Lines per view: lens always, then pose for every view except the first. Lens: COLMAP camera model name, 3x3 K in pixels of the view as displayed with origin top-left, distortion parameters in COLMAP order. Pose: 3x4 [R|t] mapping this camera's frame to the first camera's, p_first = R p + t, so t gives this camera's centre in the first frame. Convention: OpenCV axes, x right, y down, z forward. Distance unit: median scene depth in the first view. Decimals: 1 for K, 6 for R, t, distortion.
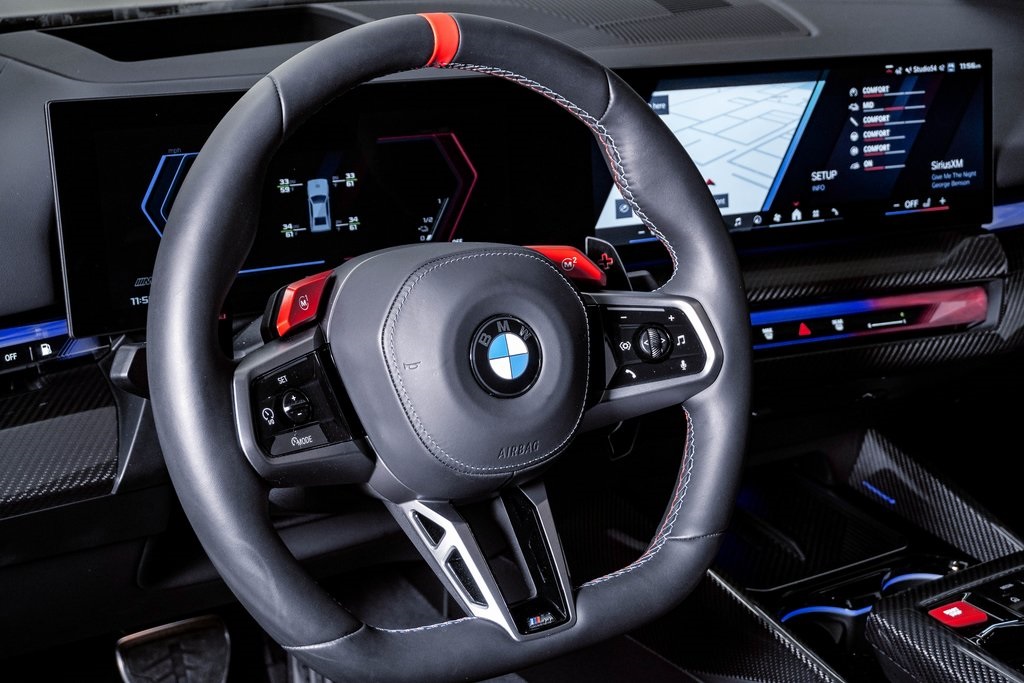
lens RADIAL K [[1467.4, 0, 512.3], [0, 1467.4, 352.6], [0, 0, 1]] dist [-0.020899, 0.044418]
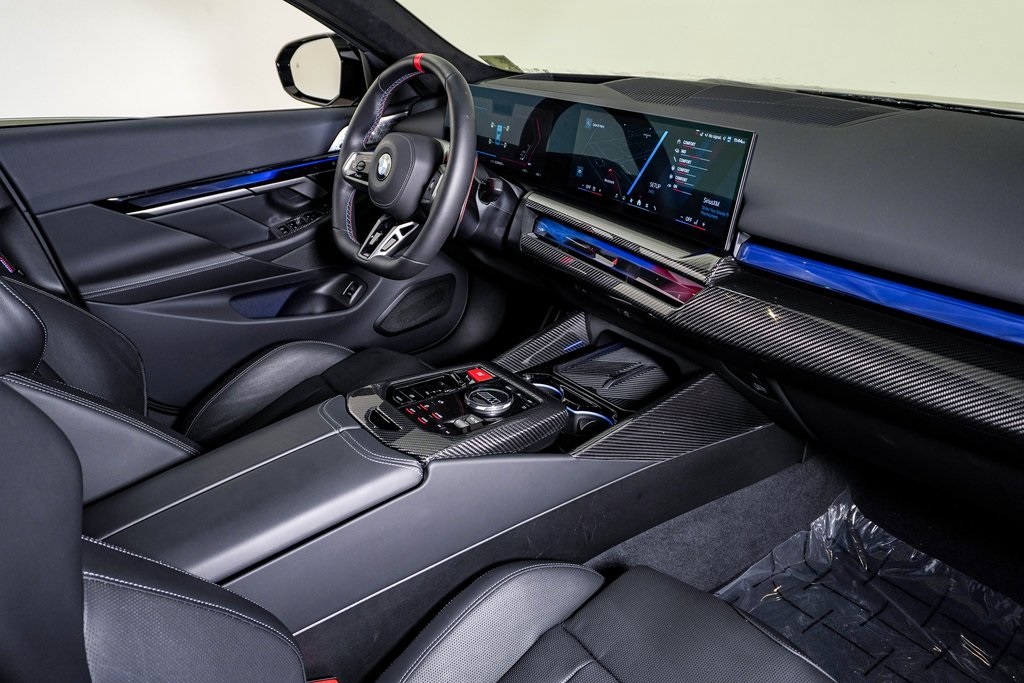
lens RADIAL K [[767.0, 0, 512.0], [0, 767.0, 341.5], [0, 0, 1]] dist [-0.025035, 0.037861]
pose [[0.084469, 0.373863, -0.923630, 1.130535], [-0.341860, 0.881554, 0.325567, -0.199269], [0.935947, 0.288251, 0.202272, 0.721598]]
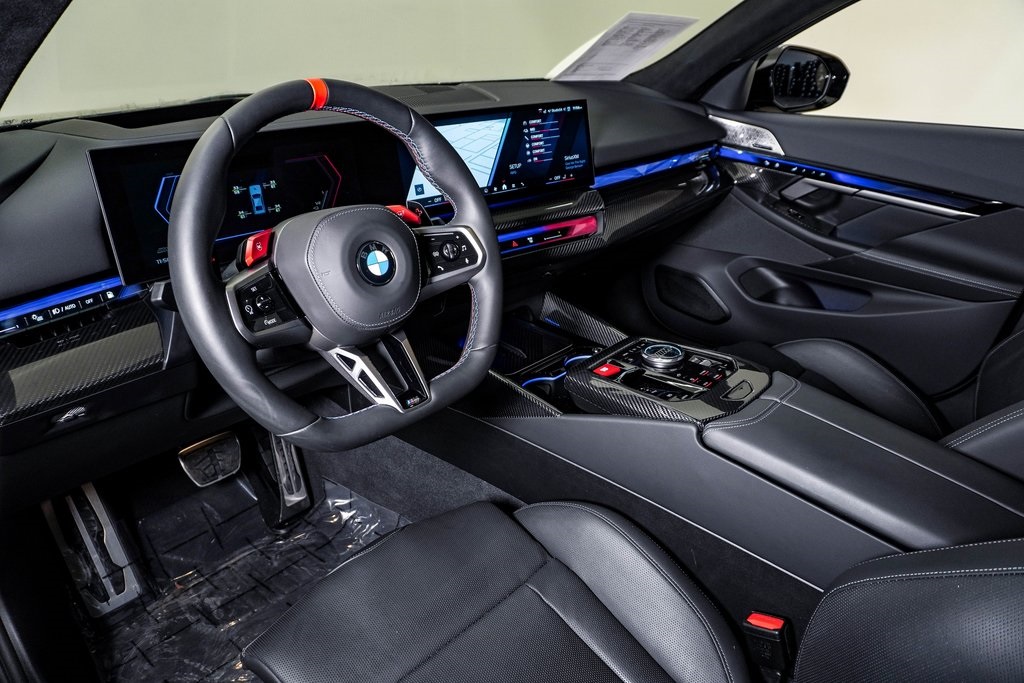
lens RADIAL K [[681.7, 0, 512.0], [0, 681.7, 341.5], [0, 0, 1]] dist [-0.071273, 0.041777]
pose [[0.966280, -0.136023, 0.218636, -0.027746], [0.116952, 0.988293, 0.097978, 0.025068], [-0.229404, -0.069104, 0.970875, 0.084973]]
